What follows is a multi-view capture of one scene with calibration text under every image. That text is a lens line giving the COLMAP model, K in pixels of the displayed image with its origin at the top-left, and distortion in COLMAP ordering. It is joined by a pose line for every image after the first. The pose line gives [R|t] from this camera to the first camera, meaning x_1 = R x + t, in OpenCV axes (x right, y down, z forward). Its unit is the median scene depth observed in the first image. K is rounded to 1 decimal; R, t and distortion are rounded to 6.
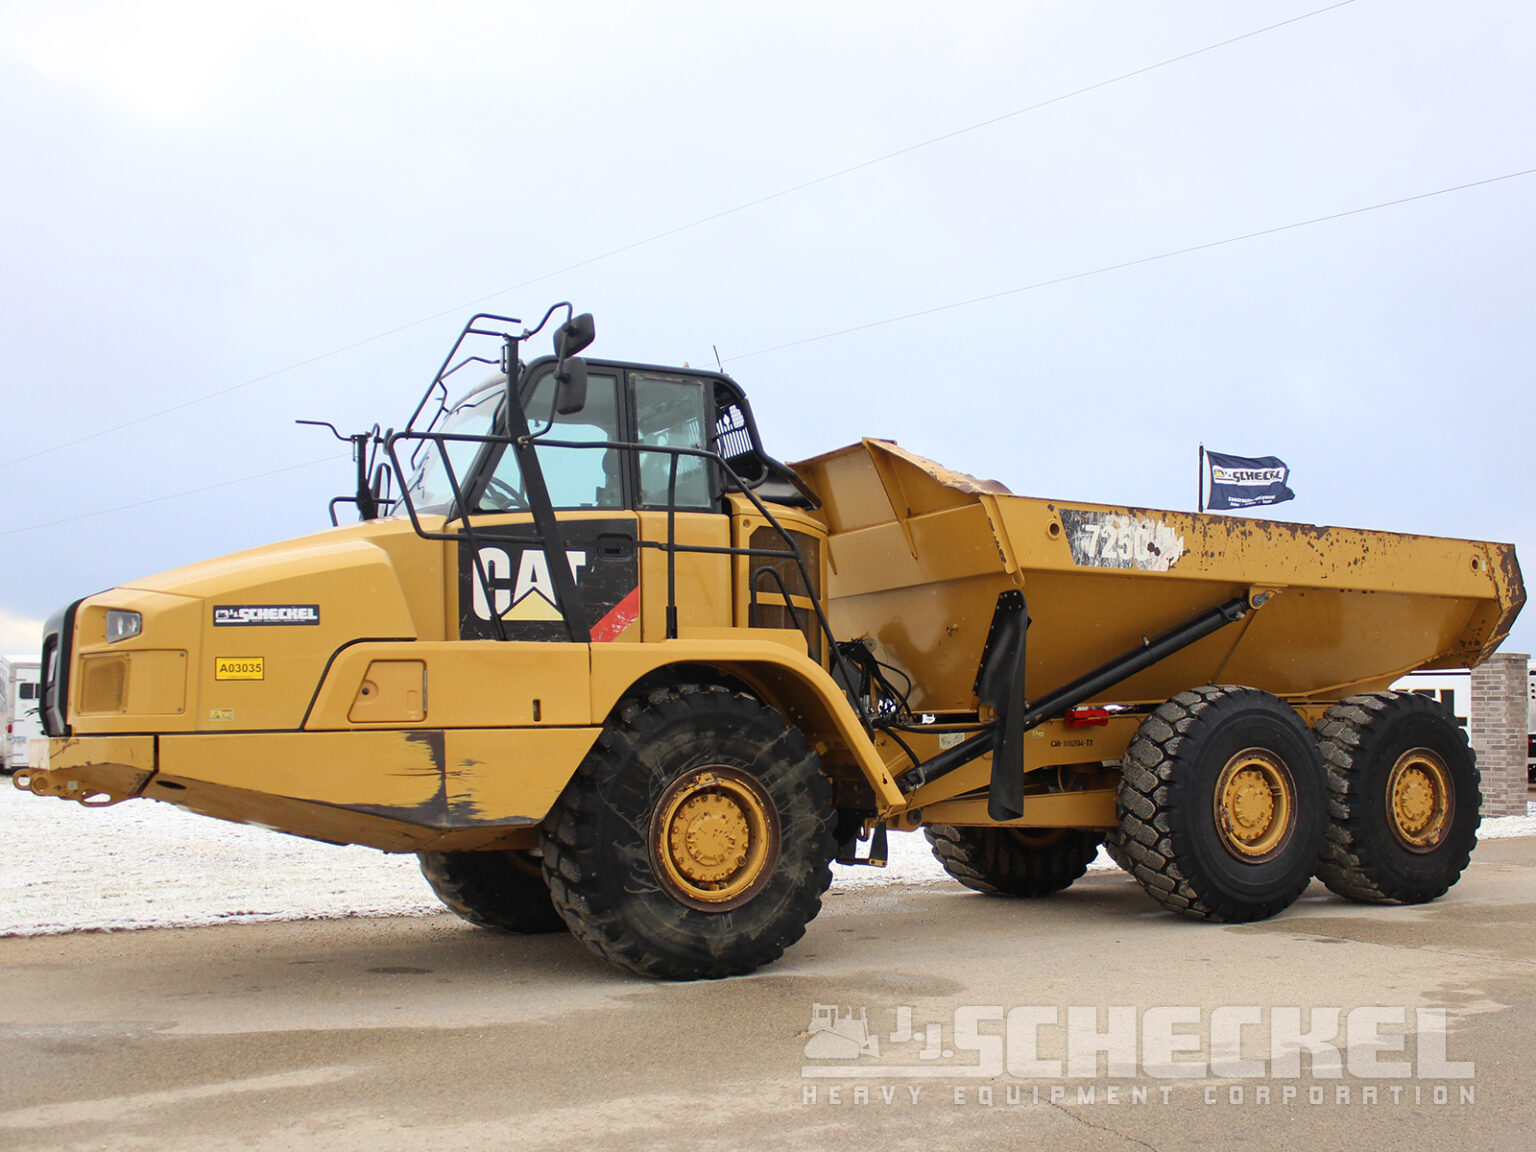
lens RADIAL K [[1585.2, 0, 851.0], [0, 1585.2, 679.6], [0, 0, 1]] dist [-0.126701, 0.024026]
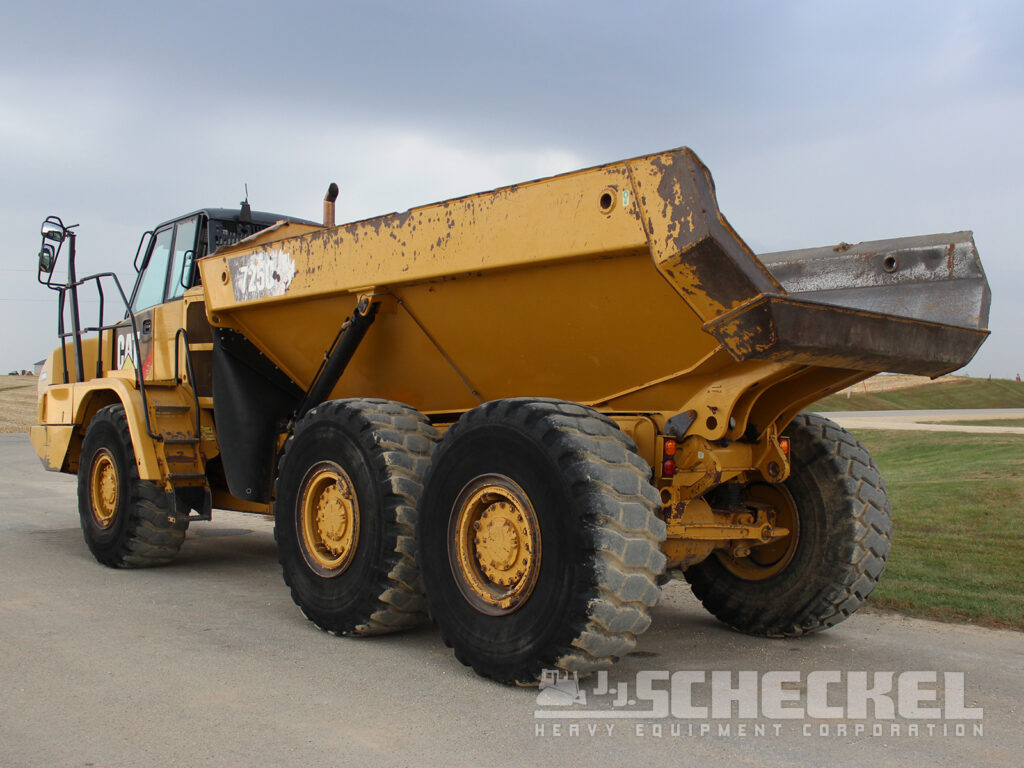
lens RADIAL K [[1114.1, 0, 535.6], [0, 1114.1, 438.6], [0, 0, 1]] dist [-0.186218, 0.200882]
pose [[0.176674, 0.027861, -0.983875, 1.167101], [0.017392, 0.999355, 0.031422, 0.013218], [0.984116, -0.022663, 0.176076, 1.217148]]
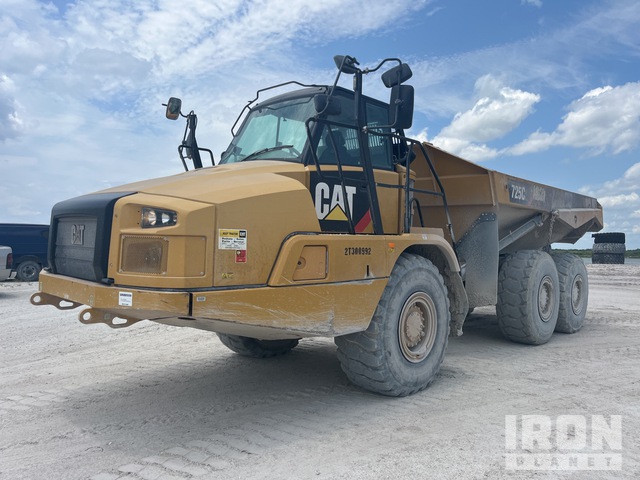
lens RADIAL K [[488.4, 0, 322.9], [0, 488.4, 240.4], [0, 0, 1]] dist [0.011266, 0.002941]
pose [[0.966967, 0.041717, 0.251465, -0.361202], [-0.053601, 0.997737, 0.040593, -0.034987], [-0.249203, -0.052731, 0.967015, 0.394178]]
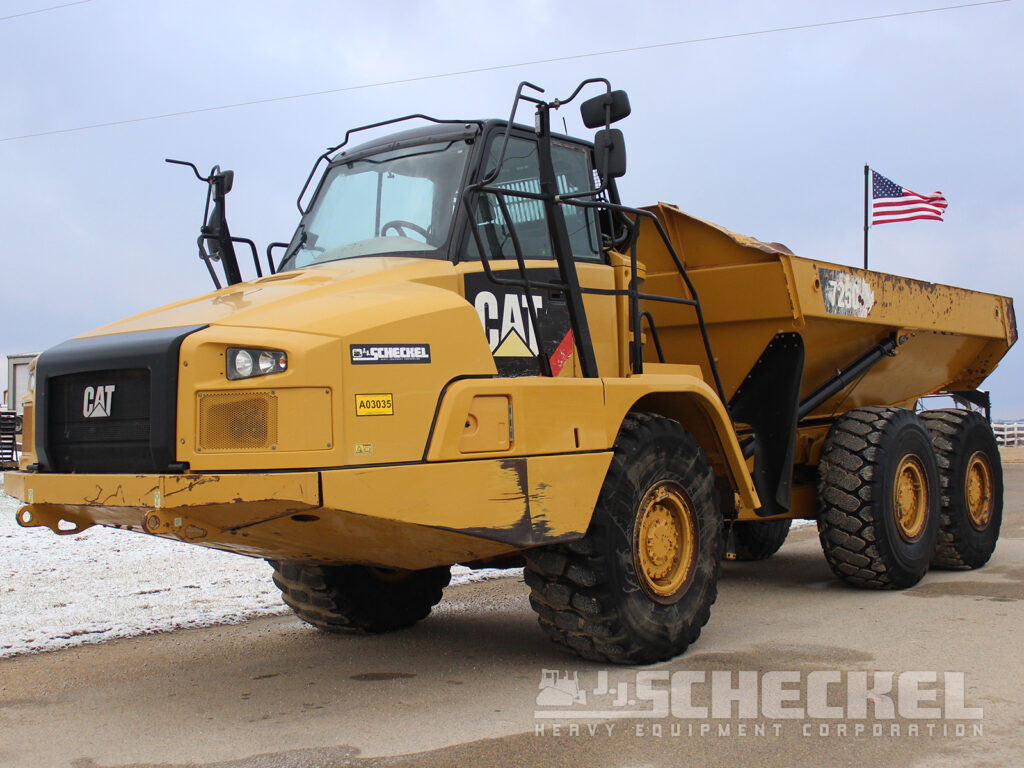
lens RADIAL K [[1320.3, 0, 509.4], [0, 1320.3, 445.0], [0, 0, 1]] dist [-0.163160, 0.481658]
pose [[0.943896, -0.018173, 0.329743, -0.499423], [0.004042, 0.999046, 0.043491, -0.015104], [-0.330218, -0.039718, 0.943069, 0.107737]]
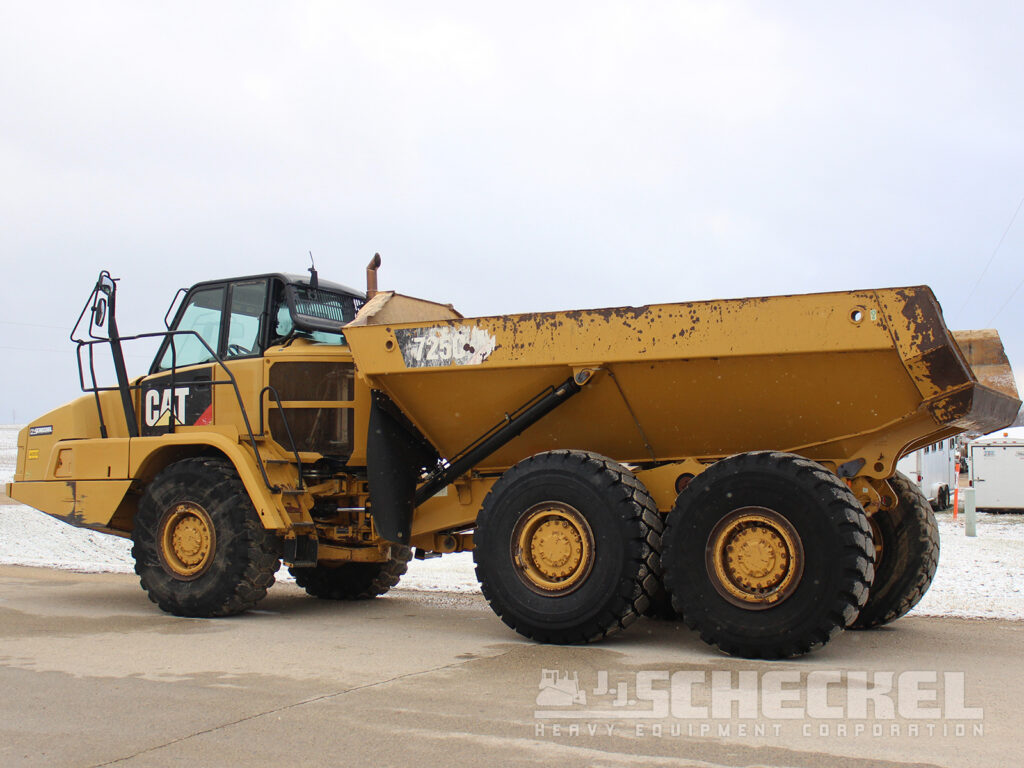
lens RADIAL K [[1320.3, 0, 509.4], [0, 1320.3, 445.0], [0, 0, 1]] dist [-0.163160, 0.481658]
pose [[0.464879, -0.015766, -0.885234, 1.384574], [0.023831, 0.999702, -0.005290, 0.005569], [0.885054, -0.018637, 0.465116, 0.601536]]
